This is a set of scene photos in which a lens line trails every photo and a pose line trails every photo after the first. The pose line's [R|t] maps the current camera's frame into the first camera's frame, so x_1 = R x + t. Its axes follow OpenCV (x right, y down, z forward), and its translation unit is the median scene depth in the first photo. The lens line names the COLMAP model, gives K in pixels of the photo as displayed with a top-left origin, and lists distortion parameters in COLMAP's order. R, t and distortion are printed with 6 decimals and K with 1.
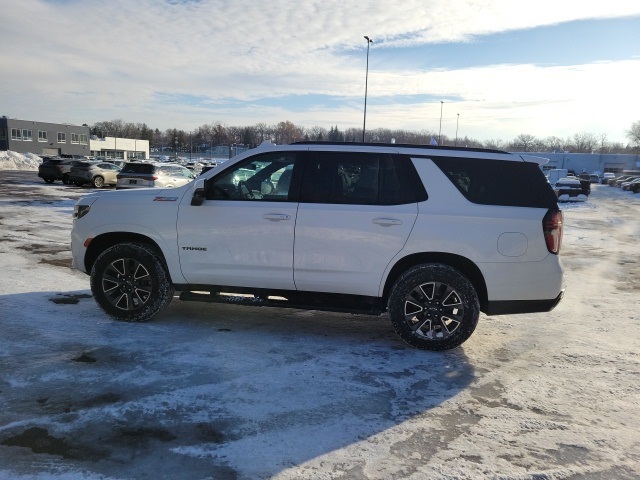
lens RADIAL K [[478.5, 0, 324.8], [0, 478.5, 240.1], [0, 0, 1]] dist [0.057859, -0.041912]
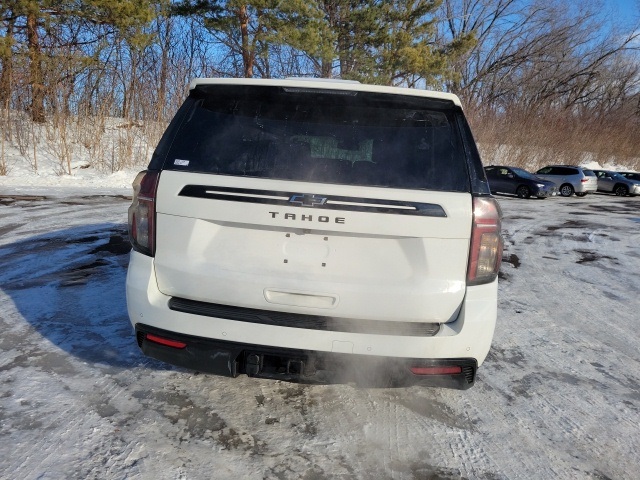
lens RADIAL K [[478.5, 0, 323.4], [0, 478.5, 238.7], [0, 0, 1]] dist [0.057859, -0.041912]
pose [[0.052956, 0.114390, -0.992023, 1.007986], [-0.186244, 0.977118, 0.102729, -0.077966], [0.981075, 0.179319, 0.073049, 1.137248]]
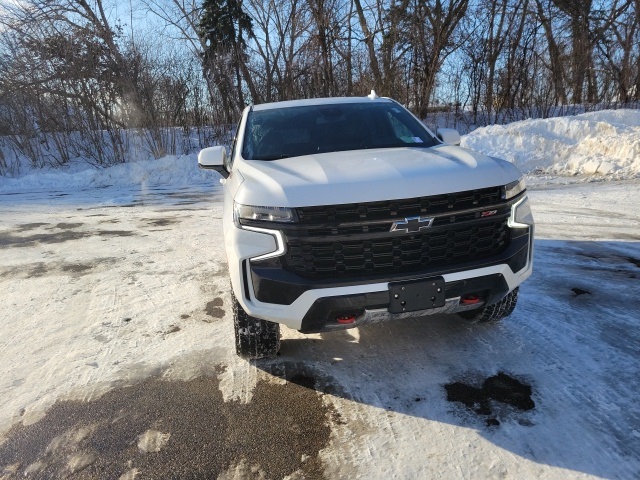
lens RADIAL K [[478.5, 0, 323.4], [0, 478.5, 225.8], [0, 0, 1]] dist [0.057859, -0.041912]
pose [[-0.345825, -0.178431, 0.921177, -1.115024], [0.172732, 0.952867, 0.249415, -0.231229], [-0.922263, 0.245371, -0.298705, 1.597169]]
